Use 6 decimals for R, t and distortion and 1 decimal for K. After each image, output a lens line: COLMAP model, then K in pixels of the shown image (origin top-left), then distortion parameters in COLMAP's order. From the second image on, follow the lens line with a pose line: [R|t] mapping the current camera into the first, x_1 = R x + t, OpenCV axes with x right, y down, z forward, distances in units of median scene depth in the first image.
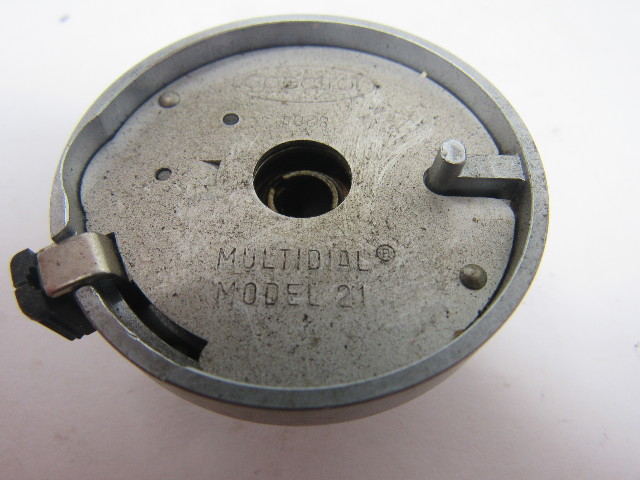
lens RADIAL K [[458.7, 0, 318.2], [0, 458.7, 240.3], [0, 0, 1]] dist [-0.016129, -0.015248]
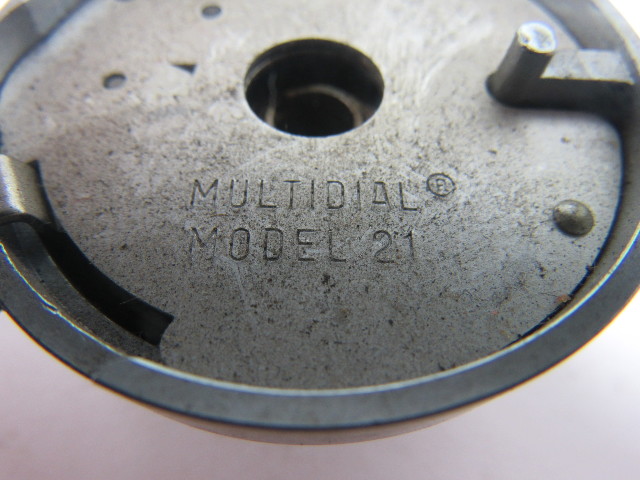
lens RADIAL K [[458.7, 0, 318.9], [0, 458.7, 237.8], [0, 0, 1]] dist [-0.016129, -0.015248]
pose [[0.999857, -0.008176, 0.014833, -0.043680], [0.007741, 0.999546, 0.029123, 0.085535], [-0.015065, -0.029004, 0.999466, 0.329815]]
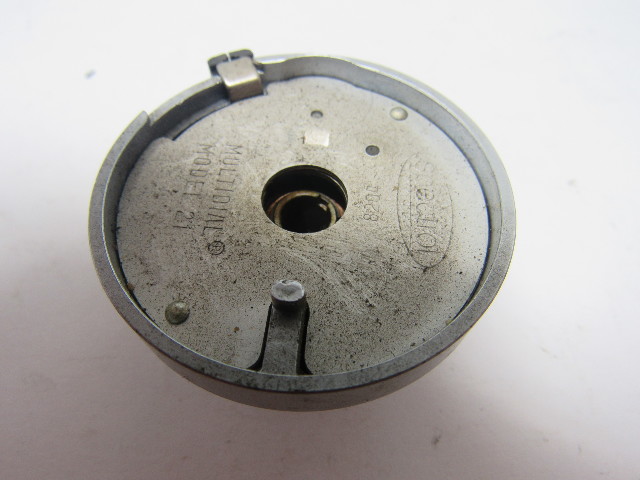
lens RADIAL K [[458.7, 0, 316.3], [0, 458.7, 243.9], [0, 0, 1]] dist [-0.016129, -0.015248]
pose [[-0.081052, 0.829398, -0.552747, 0.772367], [-0.863441, 0.218602, 0.454624, -0.734170], [0.497896, 0.514112, 0.698419, 0.308371]]
